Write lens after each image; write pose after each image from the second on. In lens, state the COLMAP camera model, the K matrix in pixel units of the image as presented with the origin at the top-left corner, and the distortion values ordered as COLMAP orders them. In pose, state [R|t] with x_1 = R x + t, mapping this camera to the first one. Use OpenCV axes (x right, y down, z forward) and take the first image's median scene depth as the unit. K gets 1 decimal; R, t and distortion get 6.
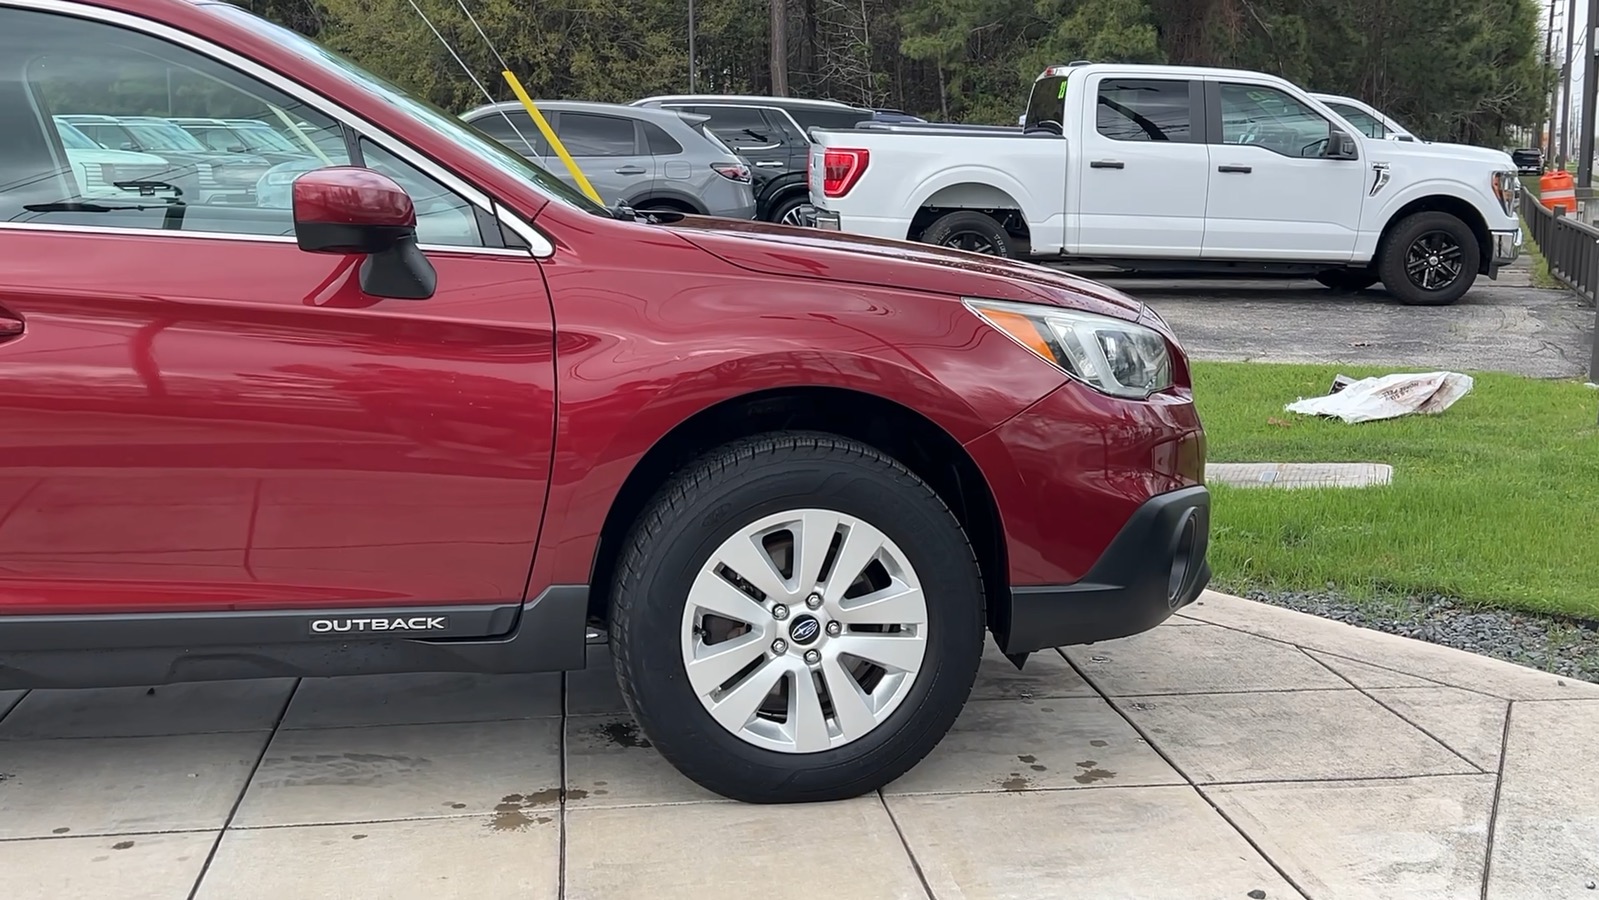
lens RADIAL K [[1847.2, 0, 792.7], [0, 1847.2, 420.8], [0, 0, 1]] dist [0.128284, -0.373728]
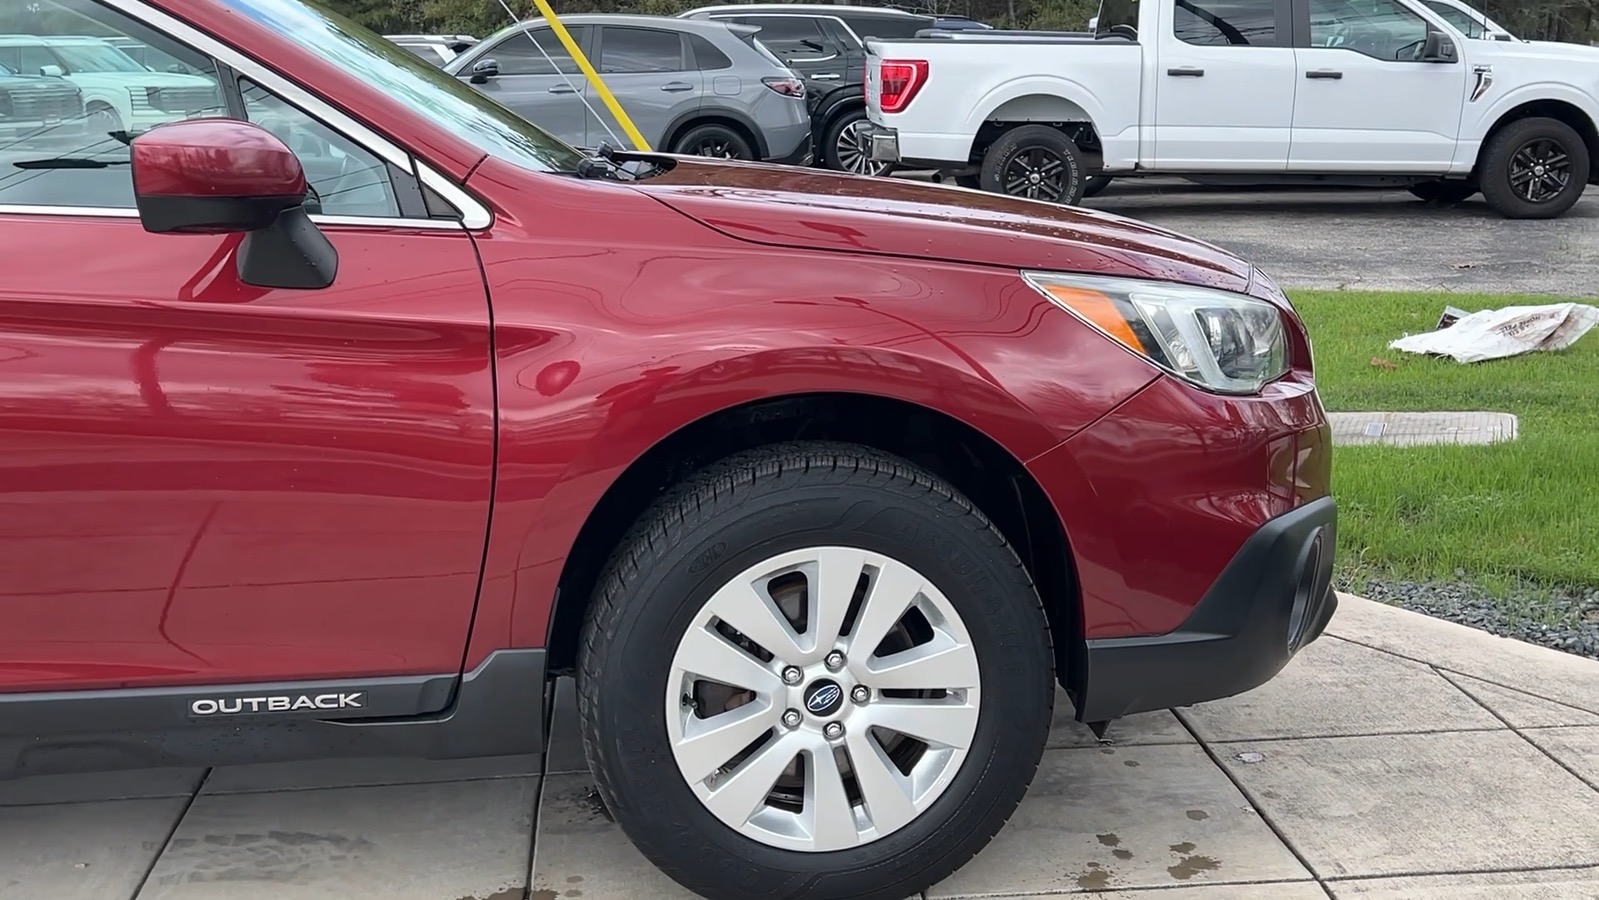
lens RADIAL K [[1847.2, 0, 792.7], [0, 1847.2, 420.8], [0, 0, 1]] dist [0.128284, -0.373728]
pose [[0.999251, -0.010089, -0.037361, 0.021314], [0.011869, 0.998790, 0.047717, -0.037703], [0.036834, -0.048125, 0.998162, 0.194508]]
